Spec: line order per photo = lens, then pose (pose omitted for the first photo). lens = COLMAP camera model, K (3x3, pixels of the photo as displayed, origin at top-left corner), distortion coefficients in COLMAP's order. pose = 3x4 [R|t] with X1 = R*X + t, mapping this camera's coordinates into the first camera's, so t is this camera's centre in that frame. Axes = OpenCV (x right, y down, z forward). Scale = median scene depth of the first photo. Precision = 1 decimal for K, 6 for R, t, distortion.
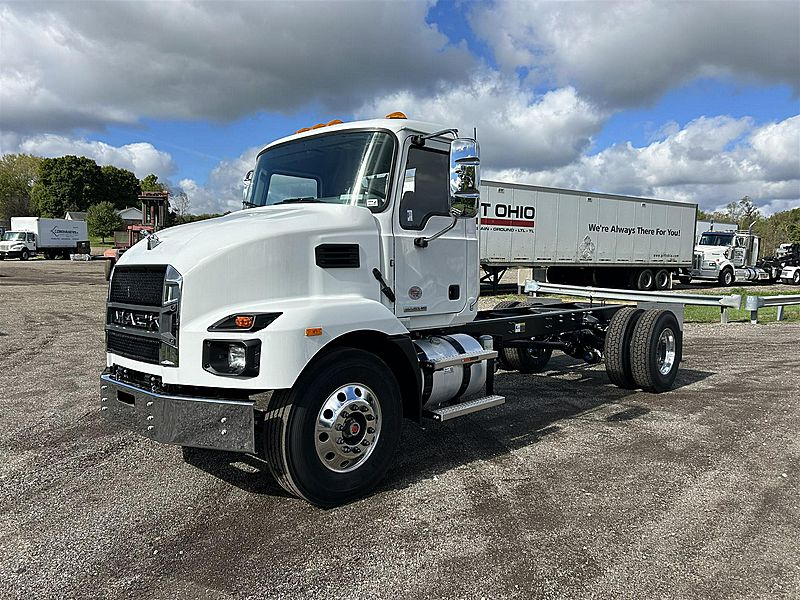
lens RADIAL K [[605.2, 0, 400.0], [0, 605.2, 300.0], [0, 0, 1]] dist [0.038781, 0.000737]
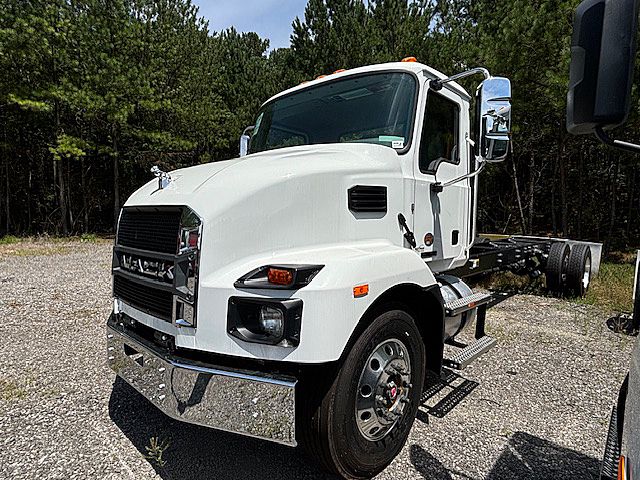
lens RADIAL K [[397.7, 0, 318.4], [0, 397.7, 237.0], [0, 0, 1]] dist [0.000556, -0.000051]
pose [[0.999580, 0.011190, 0.026720, -0.195729], [-0.011489, 0.999873, 0.011054, -0.022007], [-0.026593, -0.011356, 0.999582, 0.410174]]
